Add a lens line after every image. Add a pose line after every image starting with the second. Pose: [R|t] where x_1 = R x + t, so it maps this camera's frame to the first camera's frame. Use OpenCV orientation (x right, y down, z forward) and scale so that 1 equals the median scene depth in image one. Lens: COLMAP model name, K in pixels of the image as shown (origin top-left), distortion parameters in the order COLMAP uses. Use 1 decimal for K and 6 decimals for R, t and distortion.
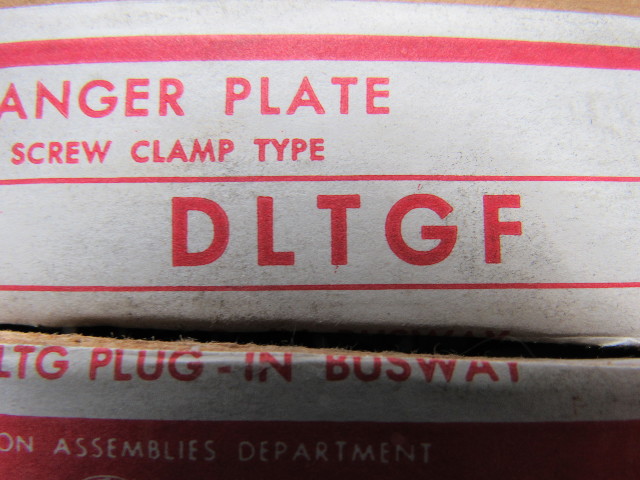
lens RADIAL K [[257.9, 0, 330.9], [0, 257.9, 243.4], [0, 0, 1]] dist [-0.000537, -0.000631]
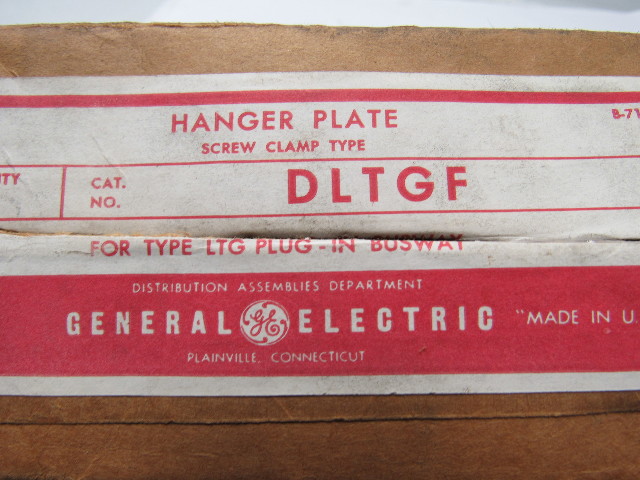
lens RADIAL K [[450.1, 0, 321.8], [0, 450.1, 241.2], [0, 0, 1]] dist [-0.020141, -0.025762]
pose [[0.999897, -0.011237, 0.008929, -0.394168], [0.012259, 0.992191, -0.124123, 0.784963], [-0.007465, 0.124220, 0.992227, -2.310355]]
